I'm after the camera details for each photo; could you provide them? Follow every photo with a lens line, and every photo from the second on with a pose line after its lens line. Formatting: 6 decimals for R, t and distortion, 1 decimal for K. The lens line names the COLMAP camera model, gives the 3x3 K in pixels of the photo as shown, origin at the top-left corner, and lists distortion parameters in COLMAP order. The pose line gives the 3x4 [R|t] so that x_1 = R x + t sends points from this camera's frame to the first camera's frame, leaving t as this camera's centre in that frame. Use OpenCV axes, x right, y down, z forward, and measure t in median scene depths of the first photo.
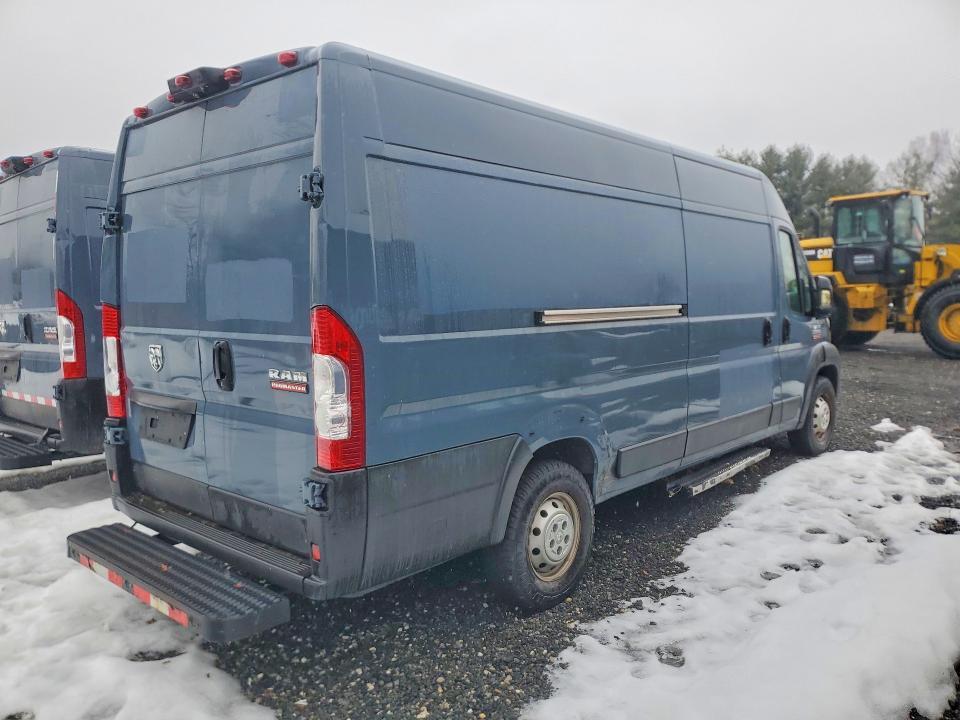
lens RADIAL K [[751.2, 0, 495.6], [0, 751.2, 350.2], [0, 0, 1]] dist [-0.004767, -0.001370]
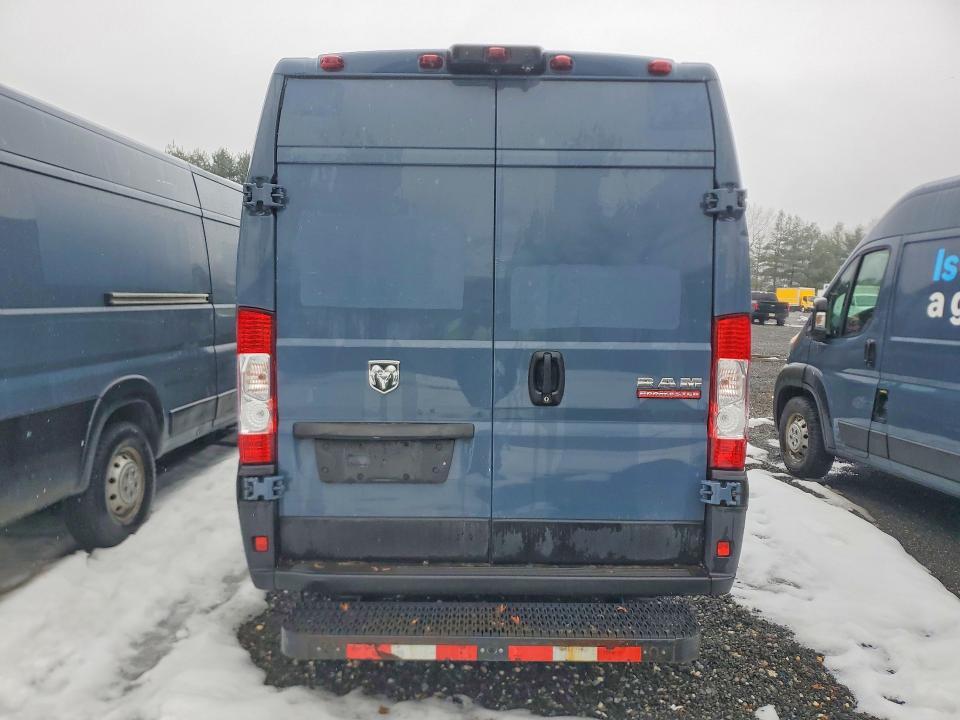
lens RADIAL K [[749.4, 0, 481.1], [0, 749.4, 335.1], [0, 0, 1]] dist [0.004349, -0.001931]
pose [[0.745996, -0.020155, 0.665645, -1.021606], [0.033946, 0.999393, -0.007783, -0.027289], [-0.665084, 0.028402, 0.746228, 0.376606]]
